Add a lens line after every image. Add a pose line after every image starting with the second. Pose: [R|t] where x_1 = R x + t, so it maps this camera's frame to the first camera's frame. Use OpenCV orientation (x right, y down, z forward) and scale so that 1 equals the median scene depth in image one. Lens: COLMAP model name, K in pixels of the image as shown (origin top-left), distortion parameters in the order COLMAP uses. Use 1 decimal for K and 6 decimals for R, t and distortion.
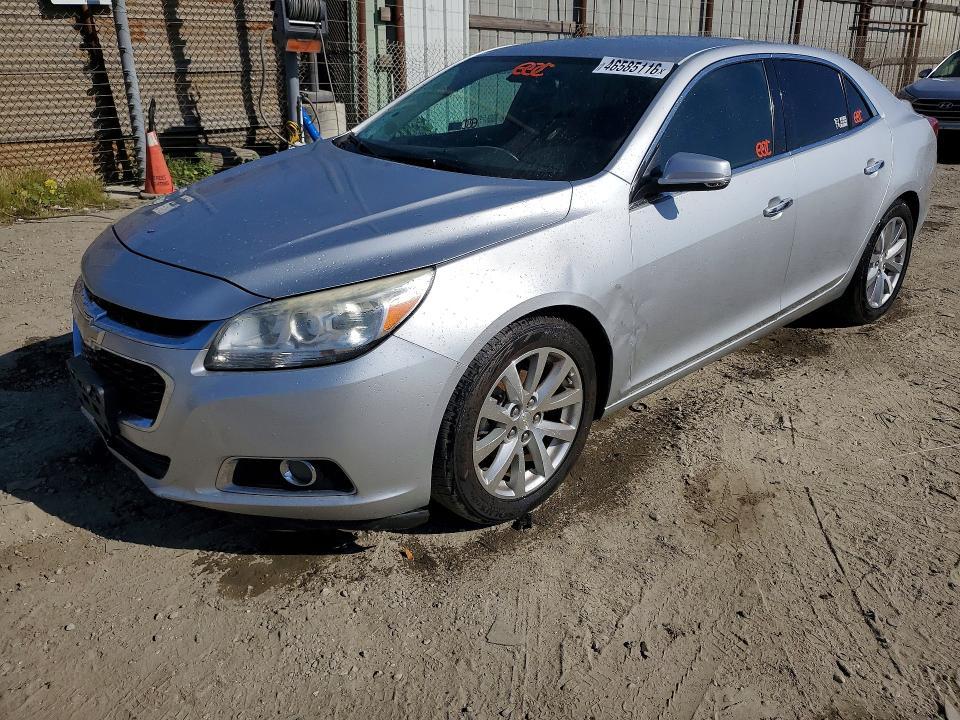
lens RADIAL K [[759.6, 0, 478.6], [0, 759.6, 357.8], [0, 0, 1]] dist [-0.012099, 0.031163]
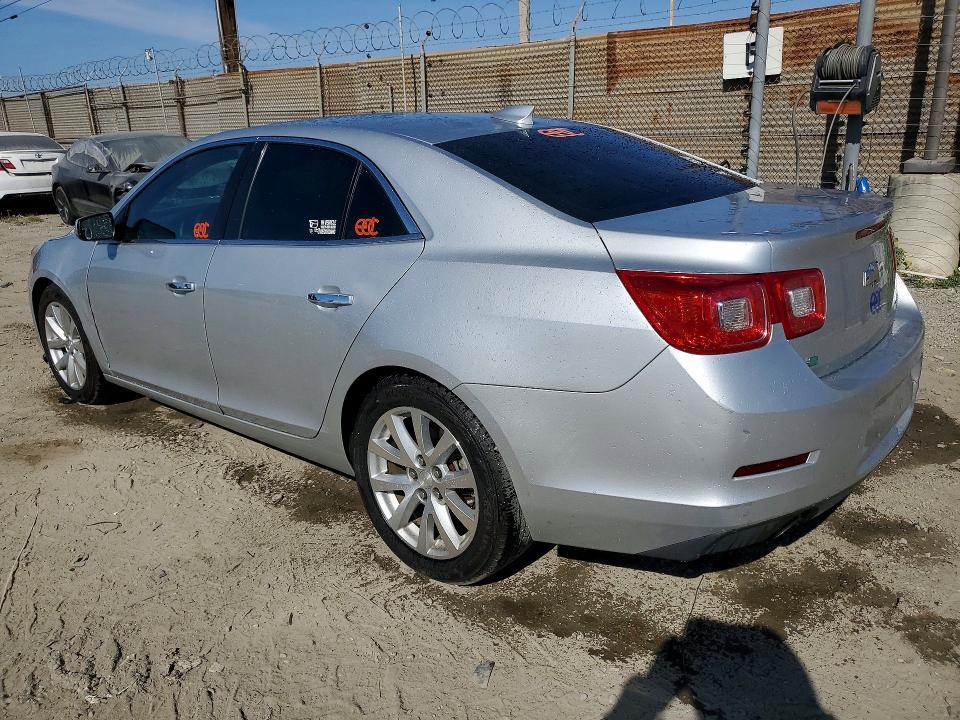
lens RADIAL K [[759.6, 0, 480.6], [0, 759.6, 362.1], [0, 0, 1]] dist [-0.012099, 0.031163]
pose [[0.107156, 0.293955, -0.949794, 1.209409], [-0.341619, 0.908019, 0.242484, -0.414490], [0.933710, 0.298484, 0.197721, 1.018990]]
